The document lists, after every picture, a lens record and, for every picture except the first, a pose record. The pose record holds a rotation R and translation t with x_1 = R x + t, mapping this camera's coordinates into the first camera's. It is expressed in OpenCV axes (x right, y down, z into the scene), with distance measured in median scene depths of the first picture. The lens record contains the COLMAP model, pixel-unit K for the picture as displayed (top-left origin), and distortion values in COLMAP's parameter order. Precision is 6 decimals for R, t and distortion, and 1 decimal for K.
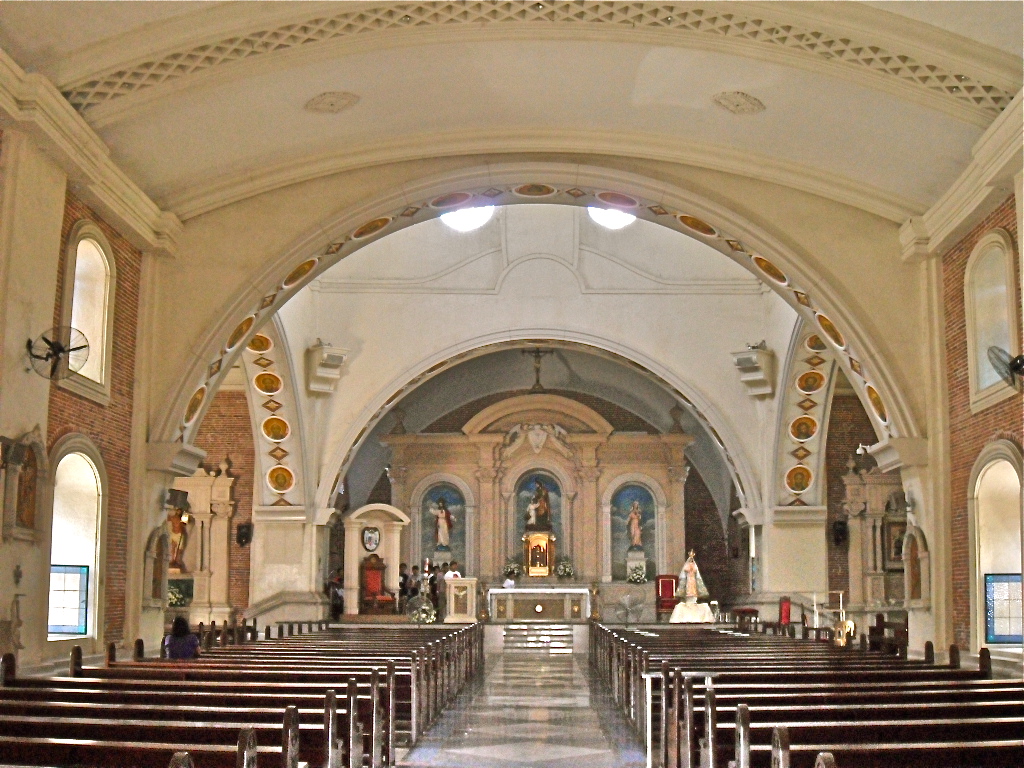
lens RADIAL K [[1272.2, 0, 540.5], [0, 1272.2, 406.8], [0, 0, 1]] dist [-0.151158, 0.000000]
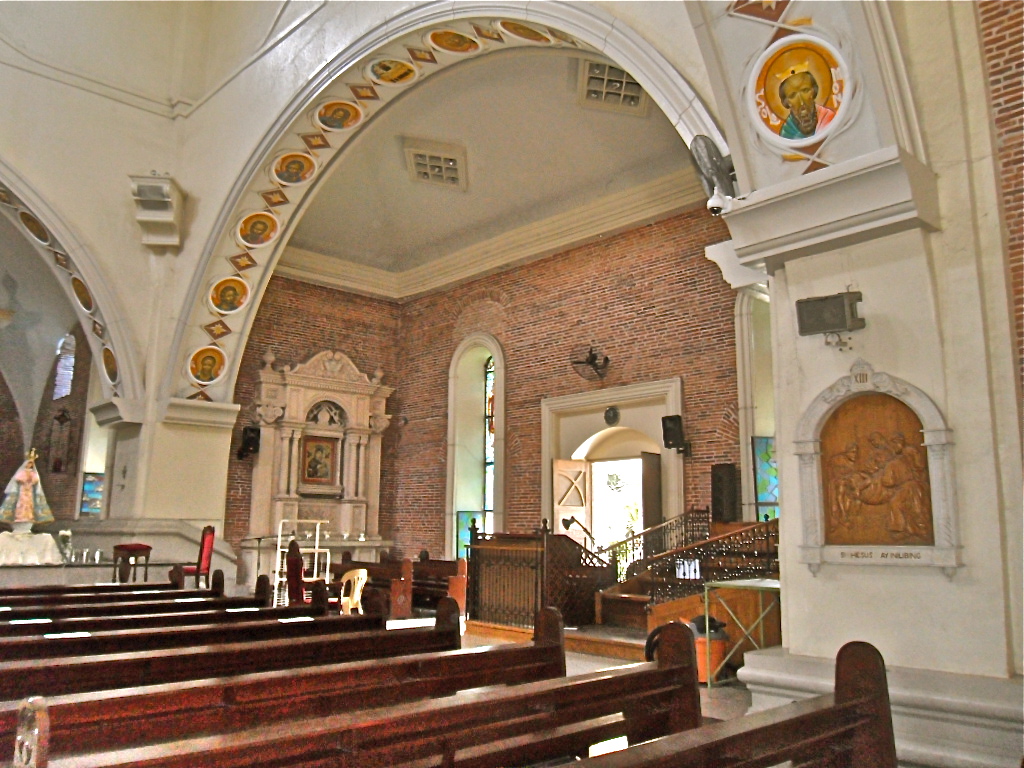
lens RADIAL K [[834.2, 0, 527.1], [0, 834.2, 387.4], [0, 0, 1]] dist [-0.012983, -0.013696]
pose [[0.721493, 0.121853, 0.681615, 0.010318], [-0.113366, 0.991898, -0.057325, 0.076708], [-0.683078, -0.035912, 0.729462, 0.518187]]
